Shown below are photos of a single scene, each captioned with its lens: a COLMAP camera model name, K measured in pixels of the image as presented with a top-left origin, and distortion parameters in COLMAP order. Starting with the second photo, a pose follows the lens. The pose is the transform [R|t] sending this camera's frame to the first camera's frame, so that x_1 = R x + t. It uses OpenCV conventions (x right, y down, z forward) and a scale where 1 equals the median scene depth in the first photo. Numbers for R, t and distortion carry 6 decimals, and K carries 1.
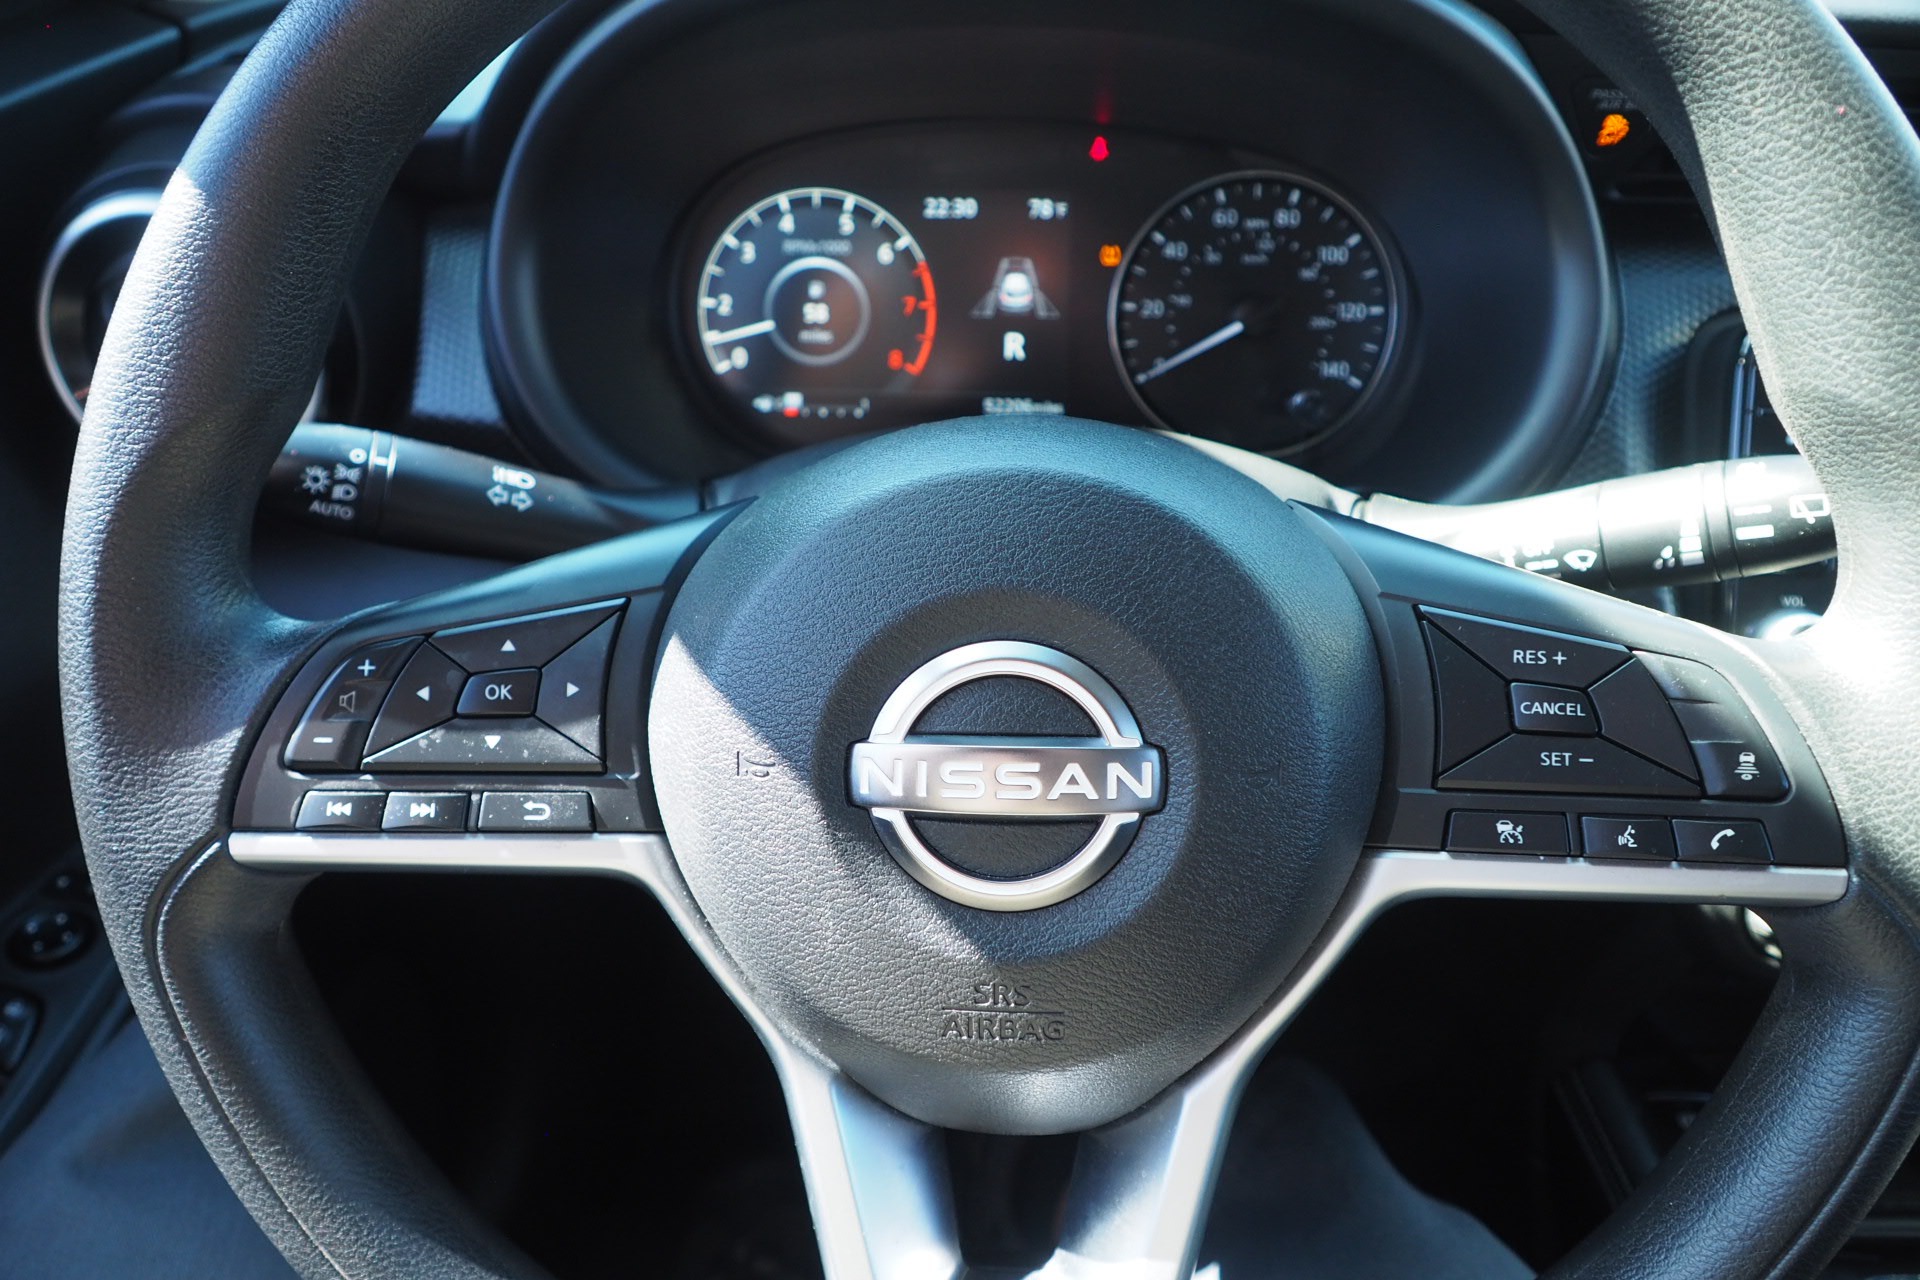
lens RADIAL K [[1303.6, 0, 956.1], [0, 1303.6, 635.9], [0, 0, 1]] dist [-0.031439, 0.005681]
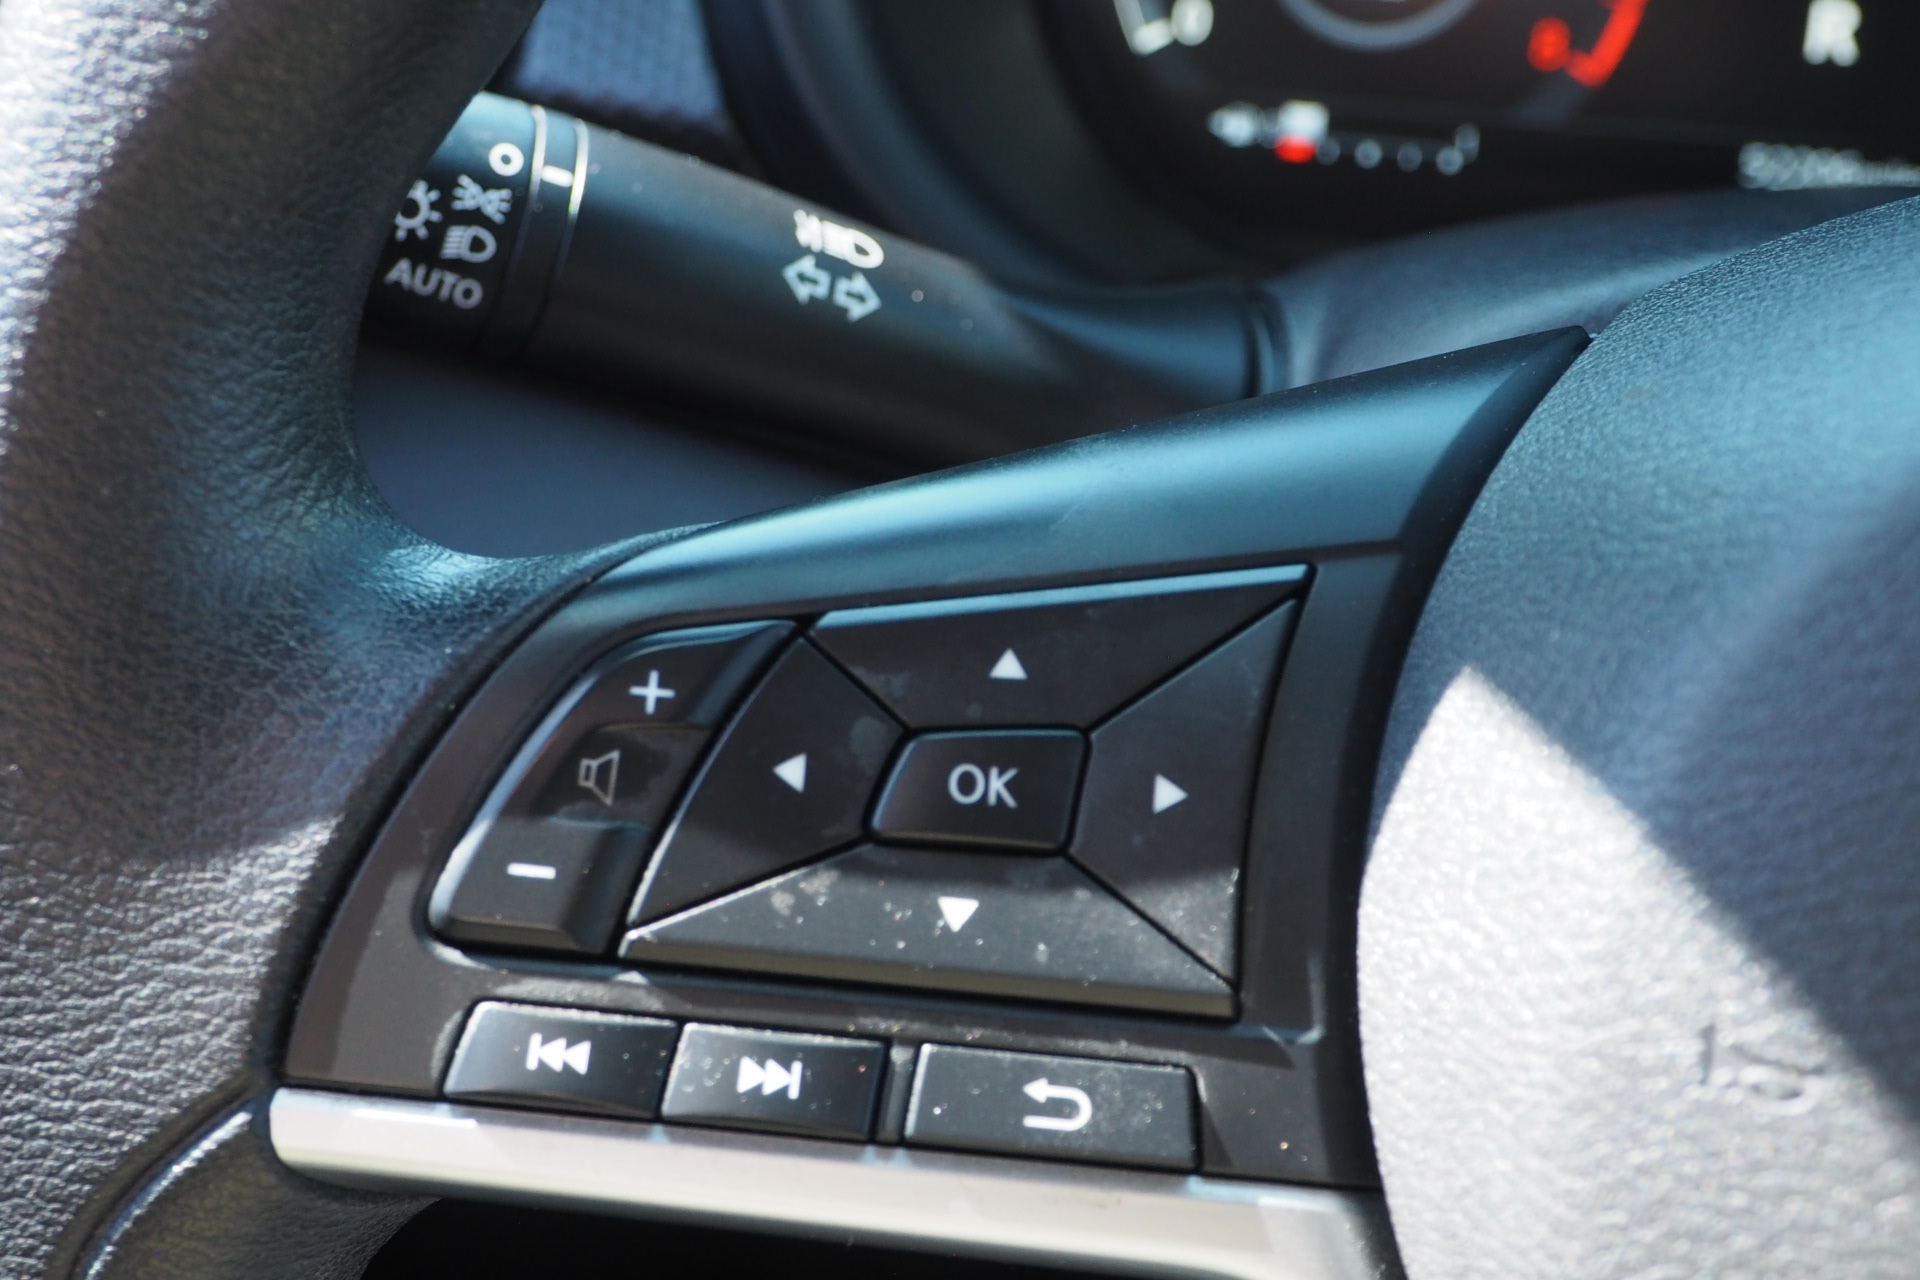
lens RADIAL K [[2547.8, 0, 960.9], [0, 2547.8, 639.0], [0, 0, 1]] dist [-0.000836, 0.000000]
pose [[0.991693, 0.084878, -0.096650, -0.297930], [-0.084563, 0.996391, 0.007353, -0.004618], [0.096926, 0.000881, 0.995291, 0.261710]]
